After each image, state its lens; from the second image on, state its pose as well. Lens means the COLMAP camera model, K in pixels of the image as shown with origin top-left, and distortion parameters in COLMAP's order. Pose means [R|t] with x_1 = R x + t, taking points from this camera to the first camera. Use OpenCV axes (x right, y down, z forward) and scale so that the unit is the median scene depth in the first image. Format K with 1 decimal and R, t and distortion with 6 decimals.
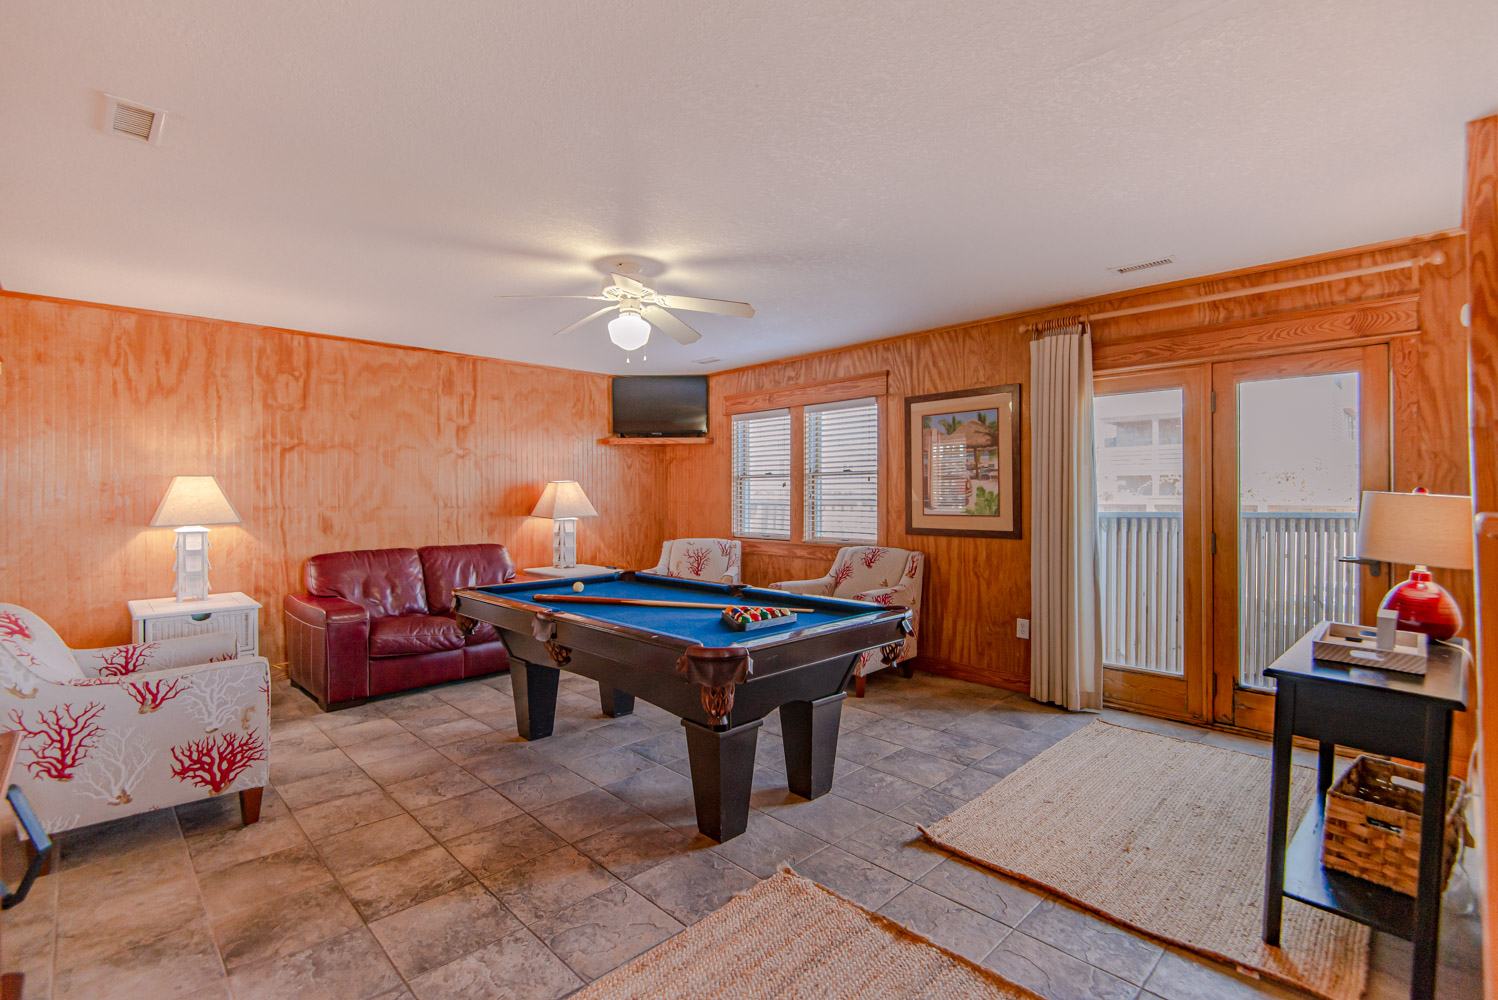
lens RADIAL K [[683.7, 0, 748.2], [0, 683.7, 495.7], [0, 0, 1]] dist [-0.000747, -0.008389]
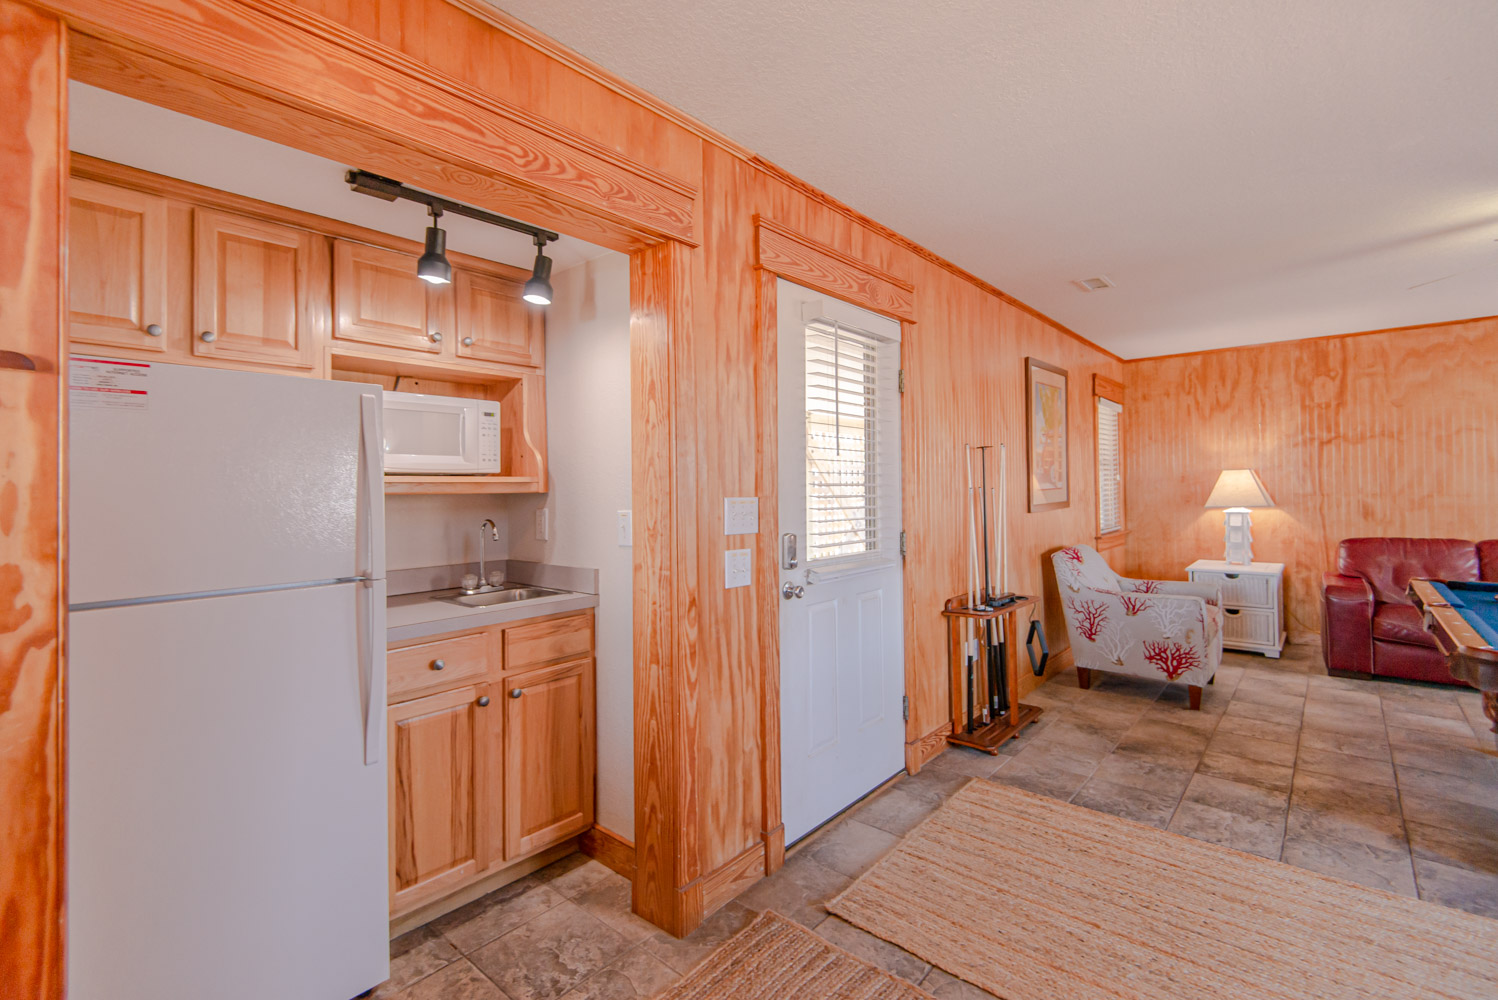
lens RADIAL K [[683.7, 0, 748.2], [0, 683.7, 495.7], [0, 0, 1]] dist [-0.000747, -0.008389]
pose [[0.086847, 0.012175, -0.996147, 0.401481], [0.011303, 0.999849, 0.013206, -0.006778], [0.996157, -0.012406, 0.086697, -0.051201]]
